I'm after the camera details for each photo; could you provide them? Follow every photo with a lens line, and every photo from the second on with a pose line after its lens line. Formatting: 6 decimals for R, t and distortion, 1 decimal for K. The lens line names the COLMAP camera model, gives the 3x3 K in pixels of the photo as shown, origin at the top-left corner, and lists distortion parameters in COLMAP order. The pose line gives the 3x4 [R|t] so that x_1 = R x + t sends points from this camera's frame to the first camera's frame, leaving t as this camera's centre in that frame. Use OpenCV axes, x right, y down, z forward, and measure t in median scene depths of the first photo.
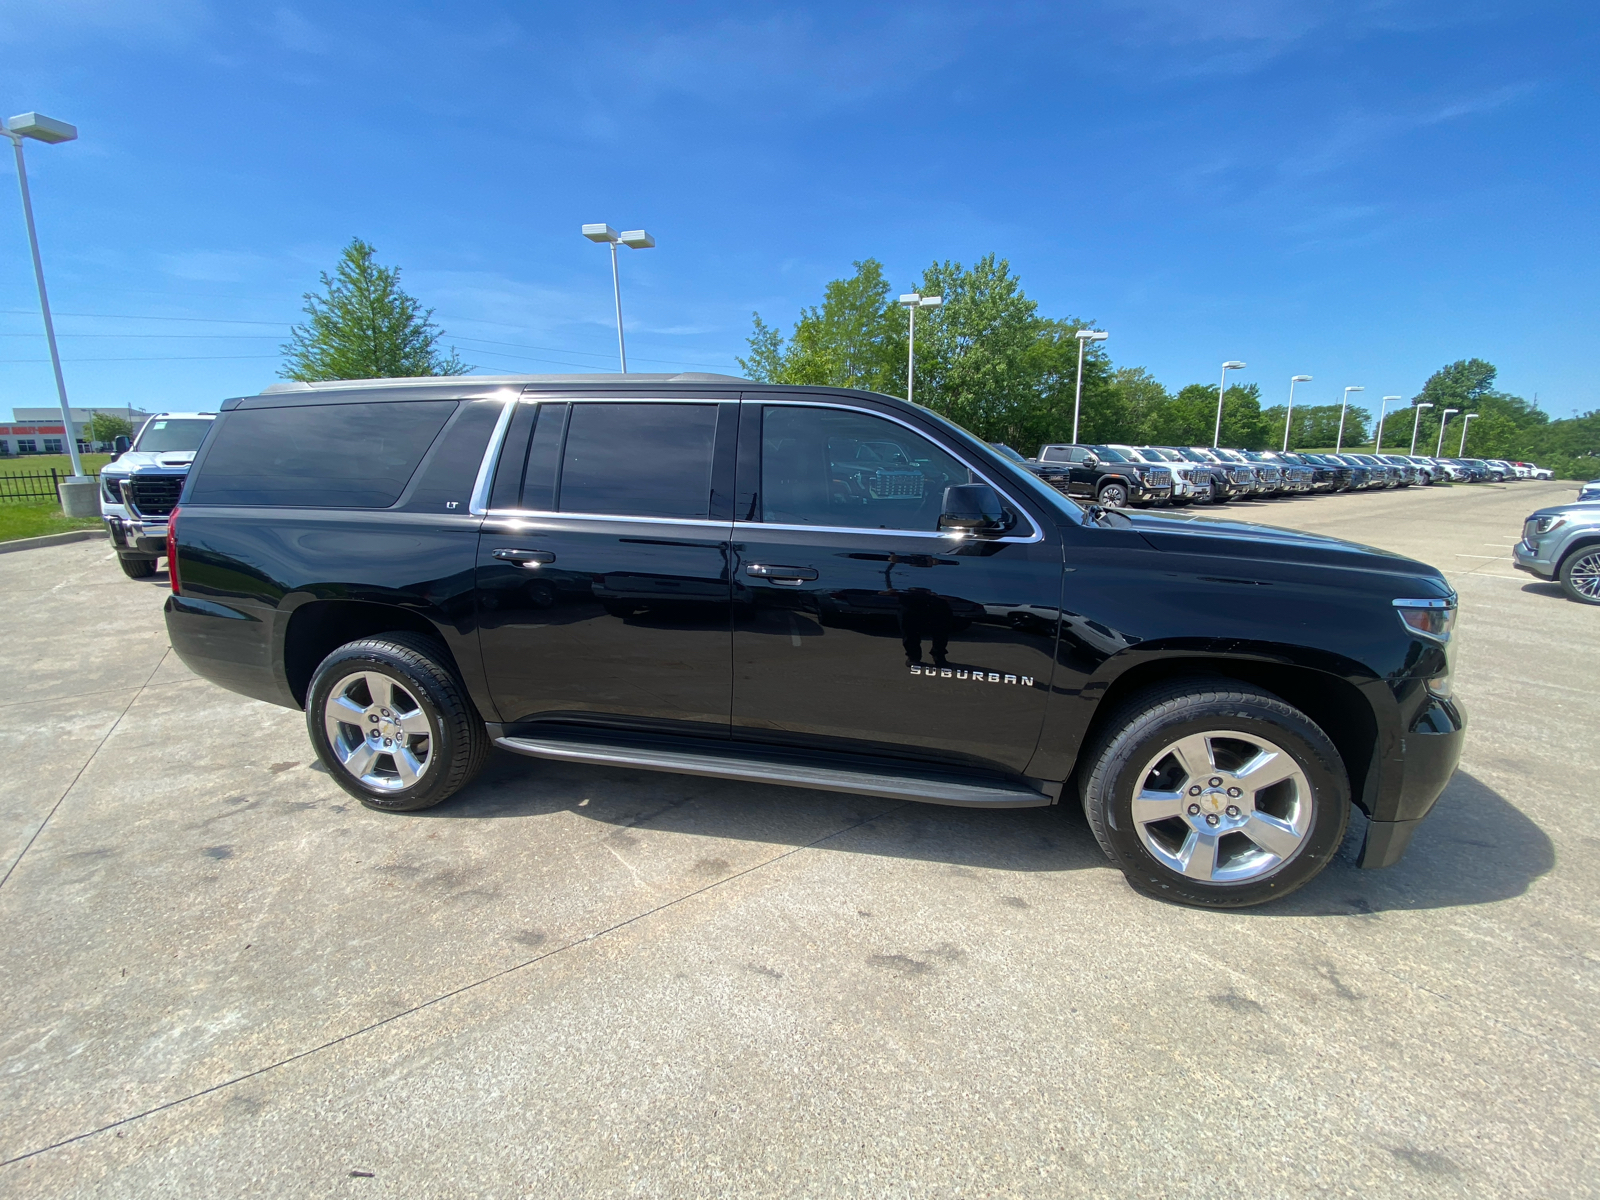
lens RADIAL K [[638.9, 0, 796.0], [0, 638.9, 601.0], [0, 0, 1]] dist [0.013160, -0.016300]
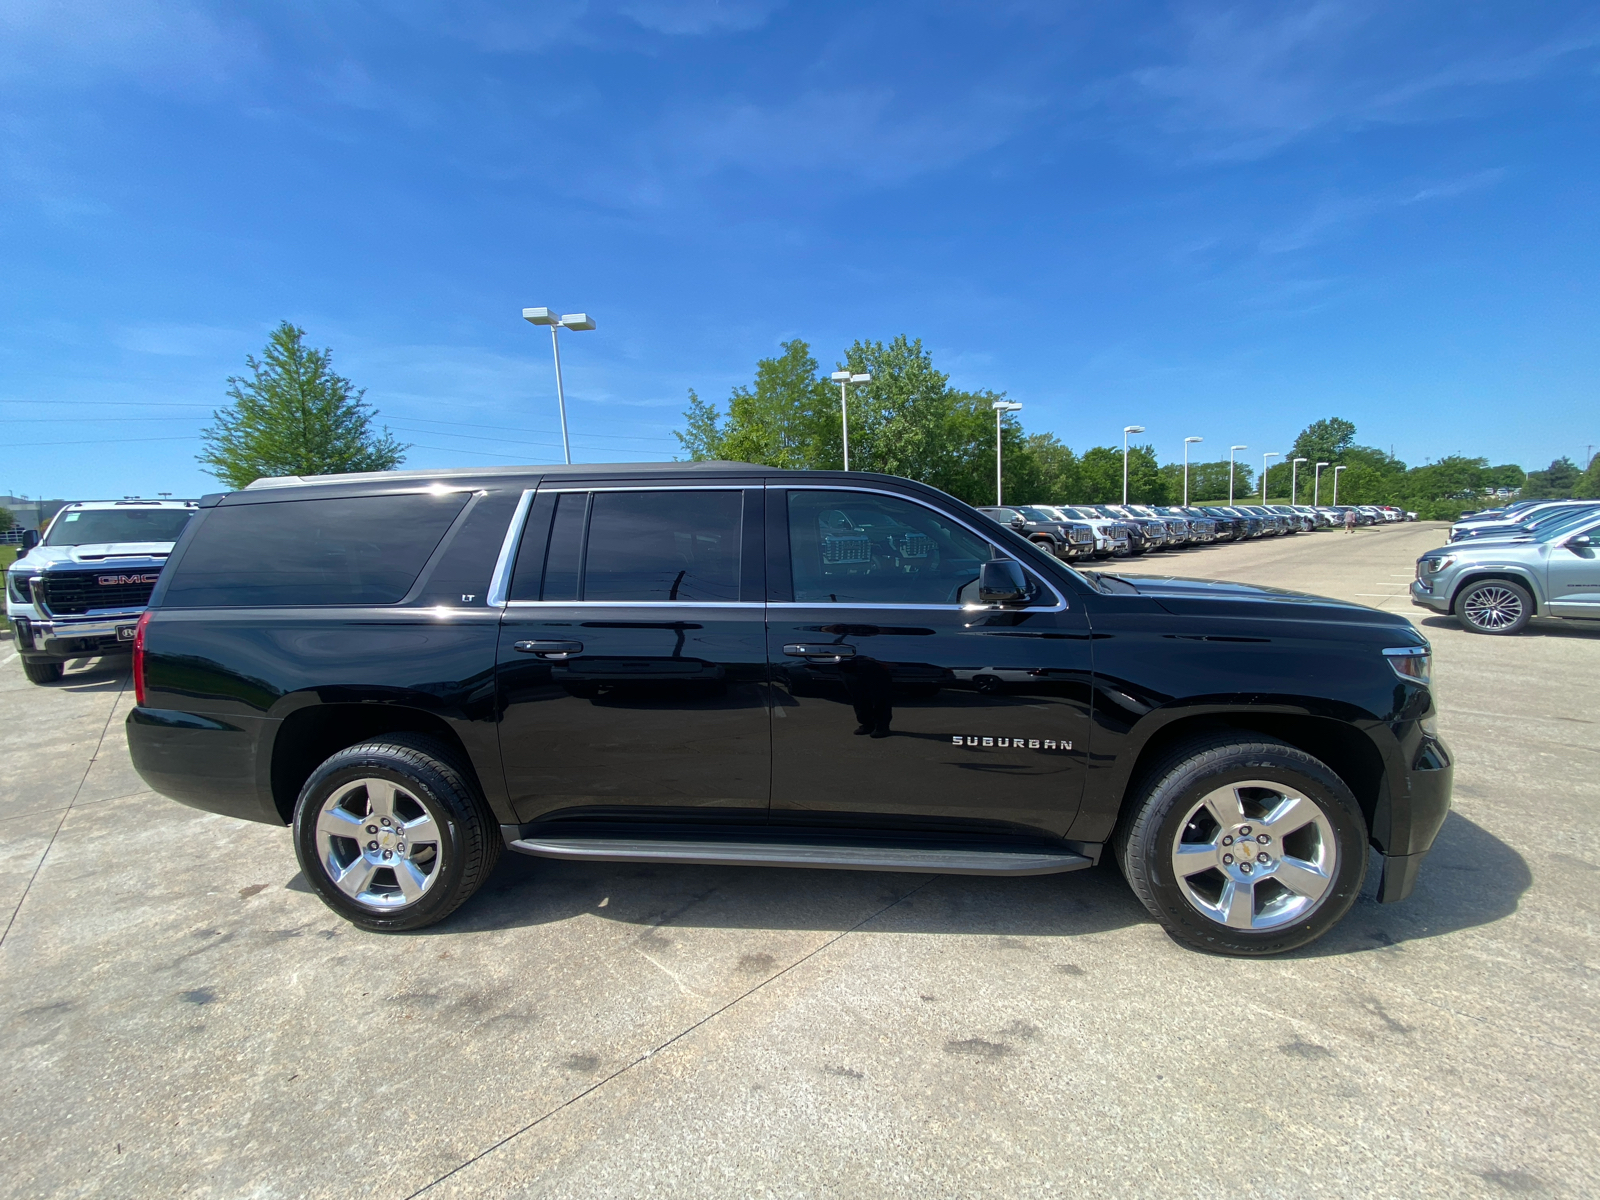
lens RADIAL K [[638.9, 0, 796.0], [0, 638.9, 601.0], [0, 0, 1]] dist [0.013160, -0.016300]
pose [[0.994282, -0.043736, 0.097423, -0.142078], [0.053274, 0.993803, -0.097553, -0.024924], [-0.092553, 0.102185, 0.990450, -0.009642]]
